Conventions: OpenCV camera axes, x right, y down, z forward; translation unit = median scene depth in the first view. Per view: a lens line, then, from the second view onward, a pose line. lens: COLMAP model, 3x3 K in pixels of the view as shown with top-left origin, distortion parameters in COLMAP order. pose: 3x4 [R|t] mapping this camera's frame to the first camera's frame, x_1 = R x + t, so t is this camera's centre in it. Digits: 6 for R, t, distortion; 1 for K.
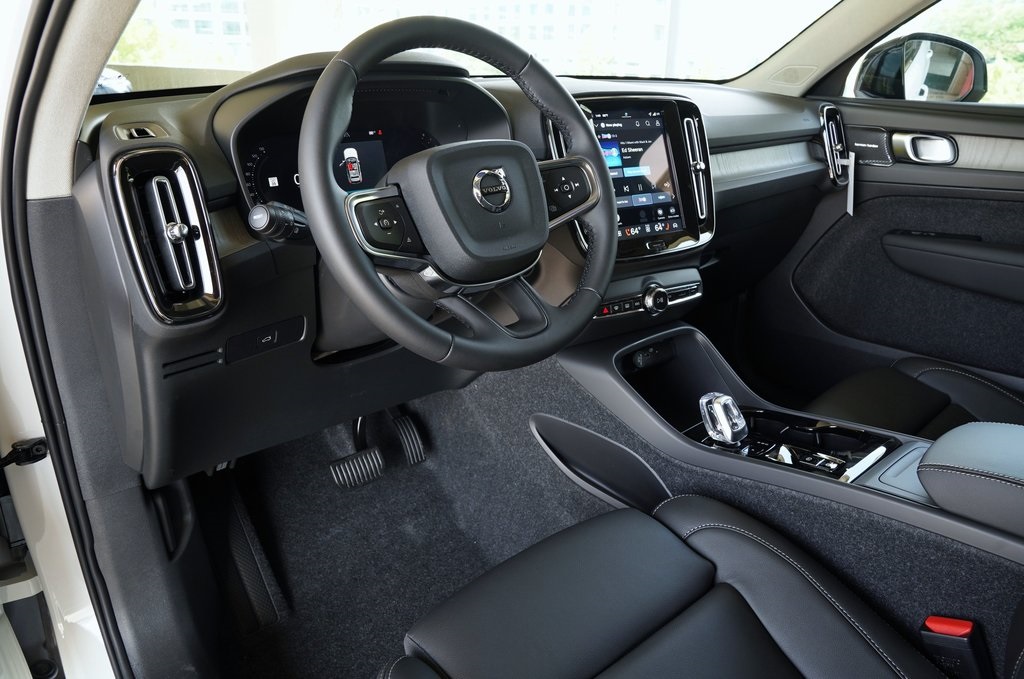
lens RADIAL K [[719.7, 0, 516.9], [0, 719.7, 342.6], [0, 0, 1]] dist [-0.117098, 0.061410]
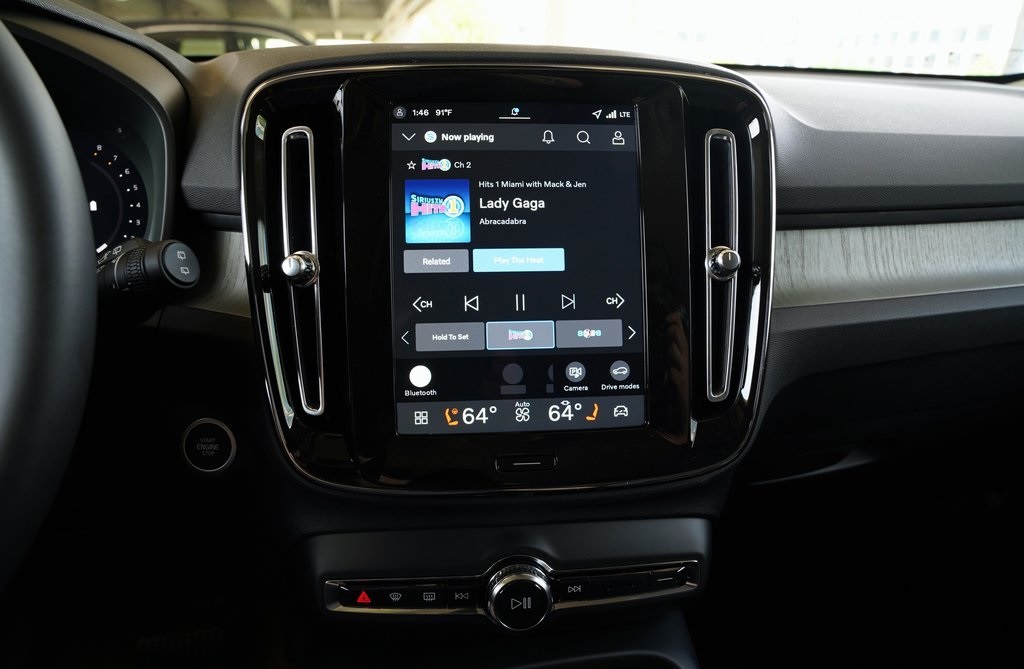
lens RADIAL K [[719.7, 0, 515.5], [0, 719.7, 338.2], [0, 0, 1]] dist [-0.113011, 0.057957]
pose [[0.886946, 0.157622, -0.434146, 0.342611], [-0.174204, 0.984708, 0.001617, -0.200286], [0.427762, 0.074195, 0.900841, 0.658263]]
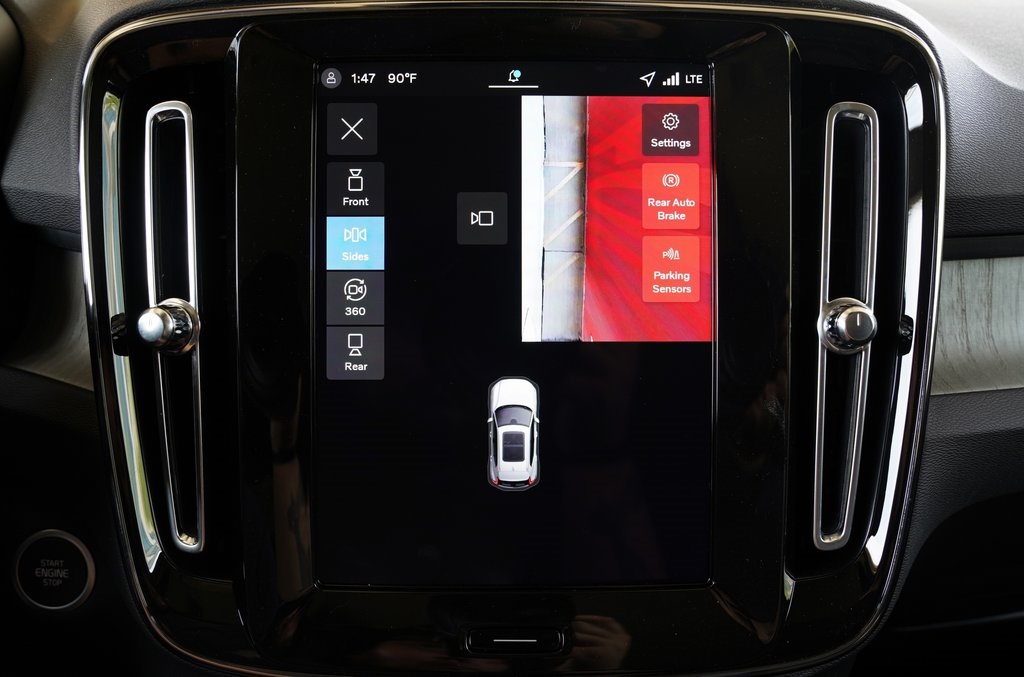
lens RADIAL K [[950.0, 0, 496.8], [0, 950.0, 353.9], [0, 0, 1]] dist [-0.006893, 0.000000]
pose [[0.836964, 0.195473, -0.511157, 0.333498], [-0.196880, 0.979046, 0.052030, -0.244347], [0.510617, 0.057090, 0.857911, 0.723280]]
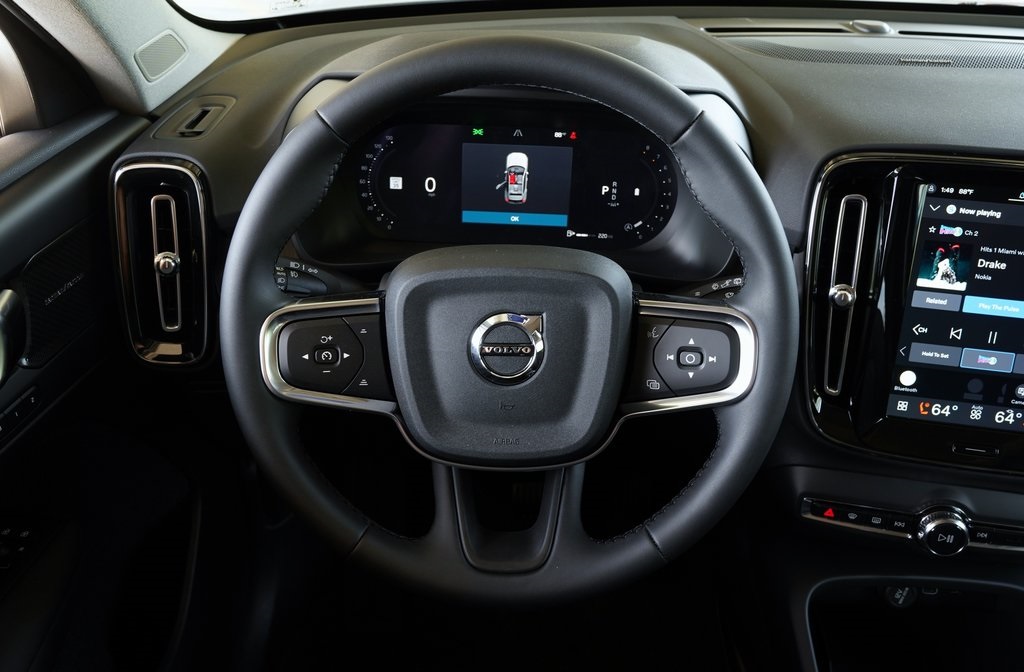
lens RADIAL K [[872.8, 0, 510.7], [0, 872.8, 341.4], [0, 0, 1]] dist [-0.043937, 0.067349]
pose [[0.737447, 0.383049, -0.556277, 0.269608], [-0.272028, 0.922314, 0.274477, -0.295919], [0.618201, -0.051089, 0.784358, 0.276979]]
